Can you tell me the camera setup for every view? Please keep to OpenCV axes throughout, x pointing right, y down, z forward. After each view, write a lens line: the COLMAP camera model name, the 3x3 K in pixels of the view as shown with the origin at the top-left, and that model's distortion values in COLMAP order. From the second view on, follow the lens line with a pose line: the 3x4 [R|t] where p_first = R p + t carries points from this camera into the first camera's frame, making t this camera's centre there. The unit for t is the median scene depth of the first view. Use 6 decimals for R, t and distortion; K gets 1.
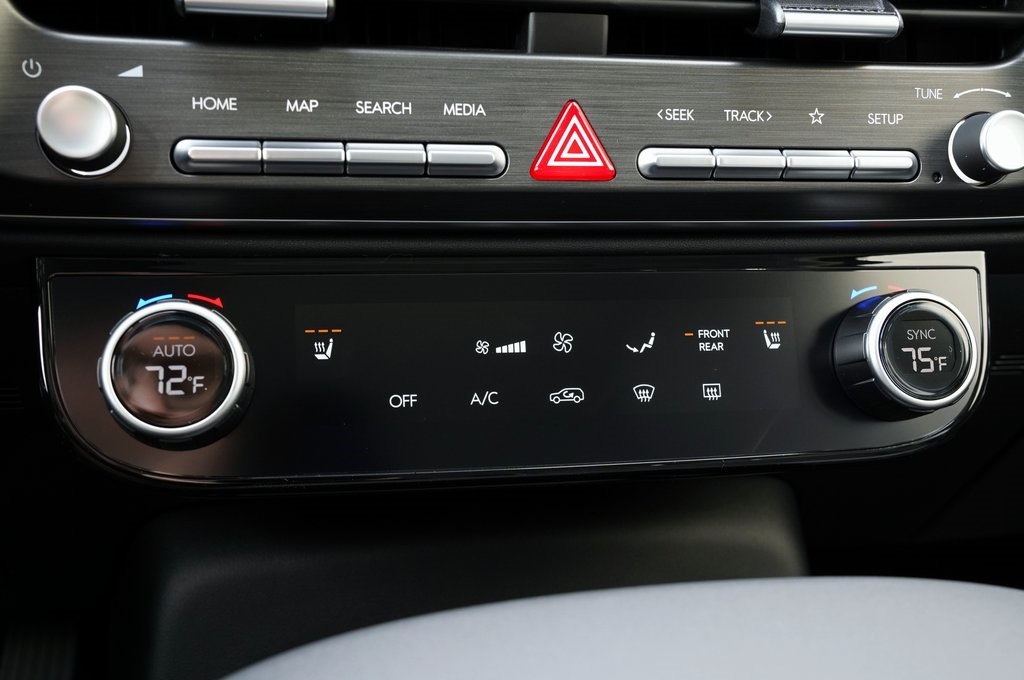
lens RADIAL K [[1118.1, 0, 520.3], [0, 1118.1, 338.1], [0, 0, 1]] dist [0.025756, 0.000000]
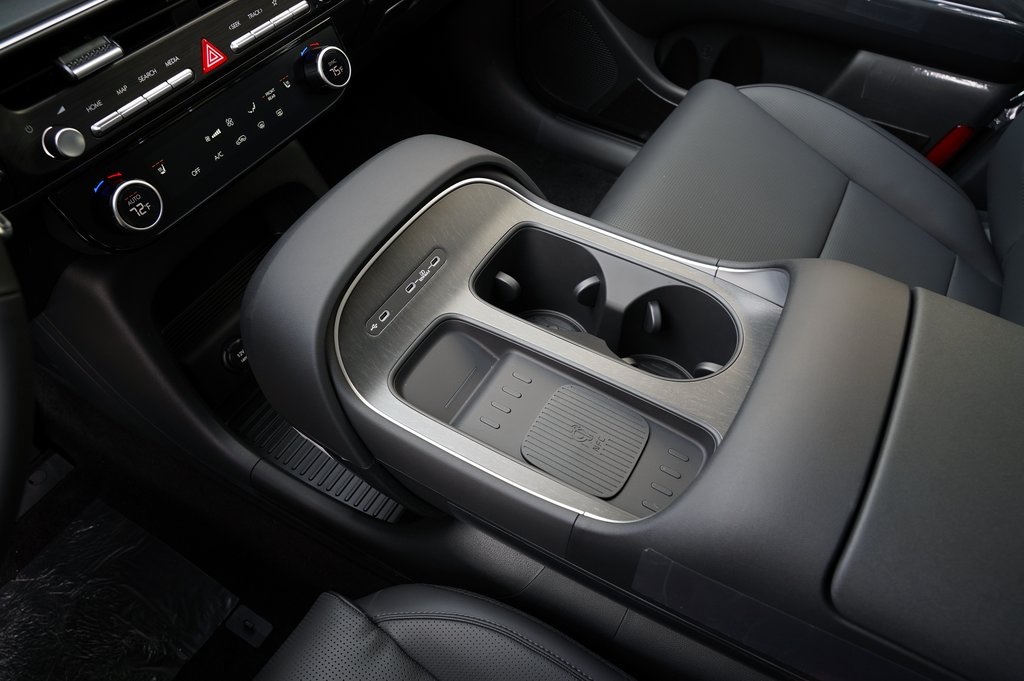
lens RADIAL K [[692.1, 0, 497.9], [0, 692.1, 323.4], [0, 0, 1]] dist [-0.059561, 0.021011]
pose [[0.670785, -0.585117, 0.455725, -0.578713], [0.238534, 0.752031, 0.614452, -0.503542], [-0.702246, -0.303460, 0.644021, -0.666741]]
